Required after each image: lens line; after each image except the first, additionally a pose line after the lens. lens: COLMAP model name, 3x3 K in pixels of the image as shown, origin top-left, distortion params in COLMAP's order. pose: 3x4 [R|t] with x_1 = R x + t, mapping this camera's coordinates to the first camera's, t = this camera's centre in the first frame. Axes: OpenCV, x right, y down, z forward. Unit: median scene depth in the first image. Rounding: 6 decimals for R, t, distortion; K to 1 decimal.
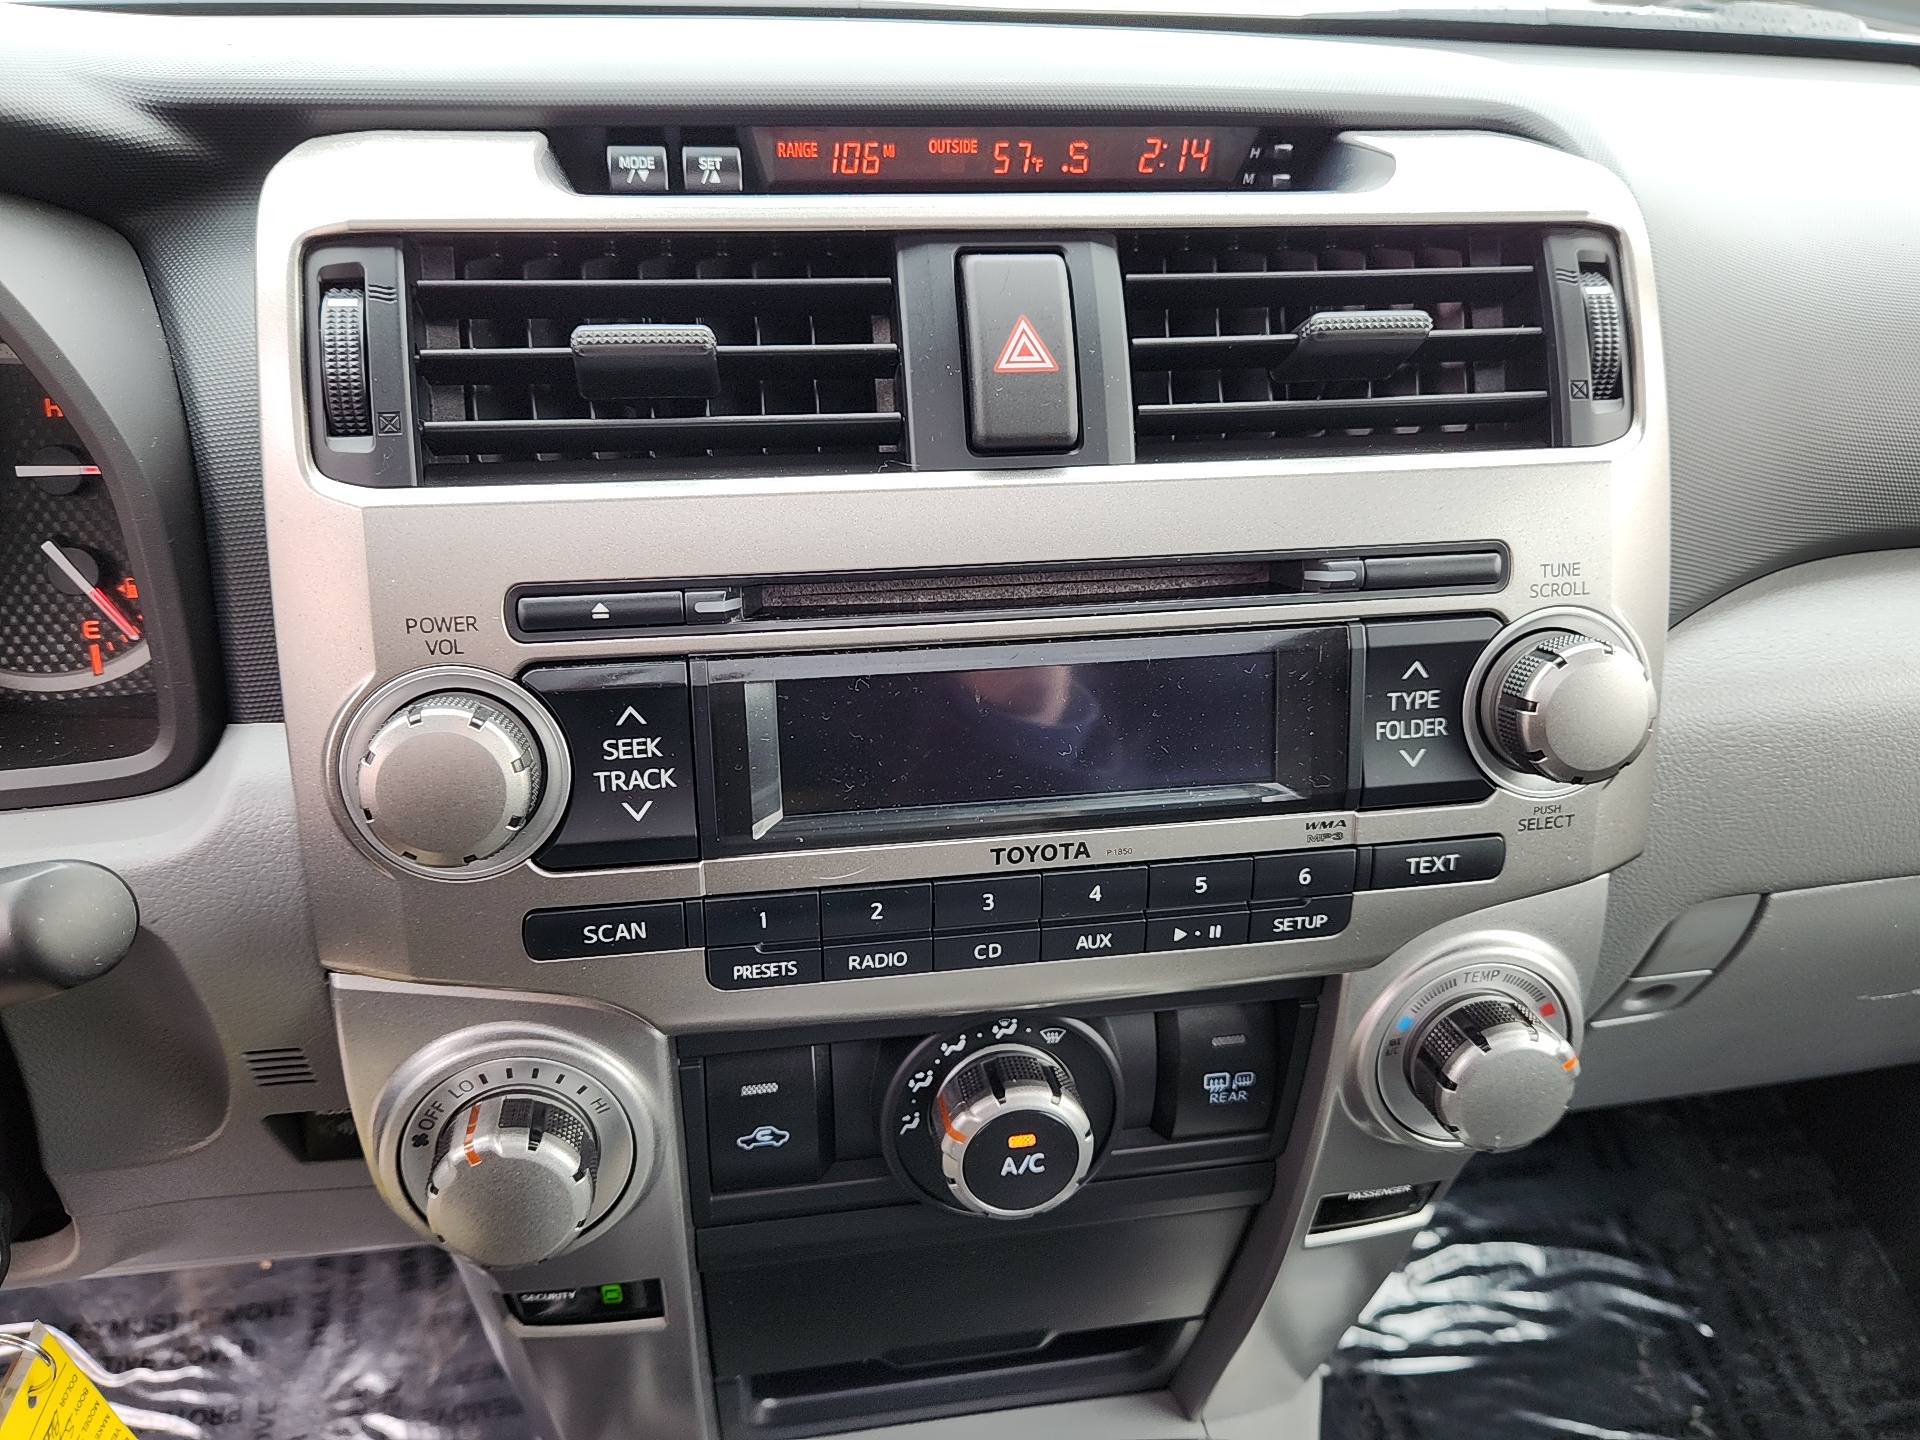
lens RADIAL K [[1402.4, 0, 967.3], [0, 1402.4, 762.8], [0, 0, 1]] dist [0.053747, -0.068503]
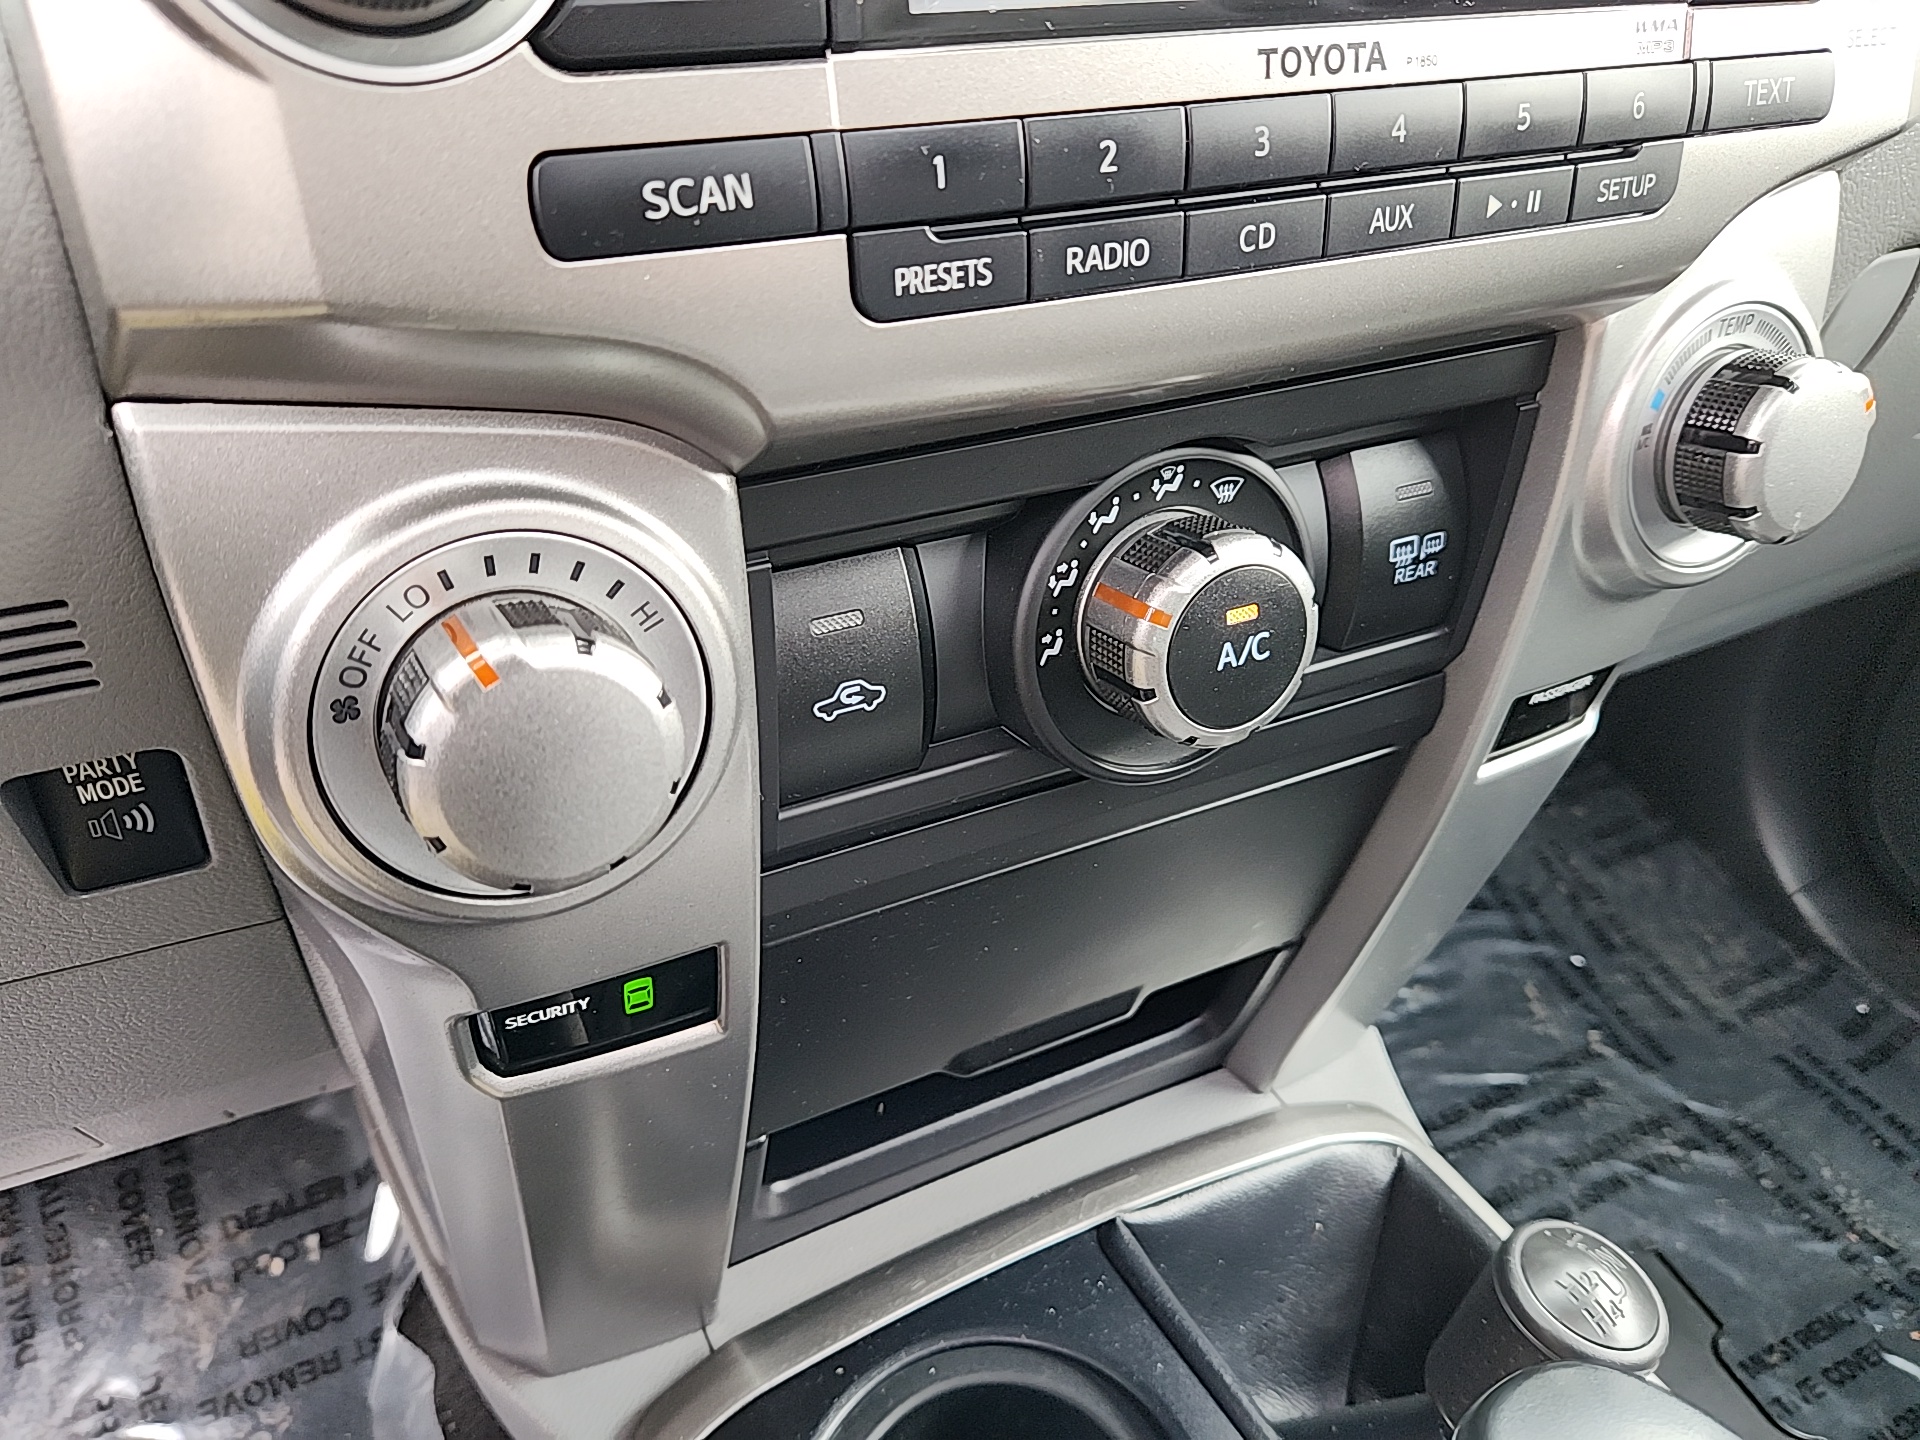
lens RADIAL K [[1402.4, 0, 967.3], [0, 1402.4, 762.8], [0, 0, 1]] dist [0.053747, -0.068503]
pose [[0.950538, -0.172418, 0.258359, -0.270994], [0.156788, 0.984380, 0.080091, 0.254276], [-0.268133, -0.035622, 0.962723, 0.353251]]
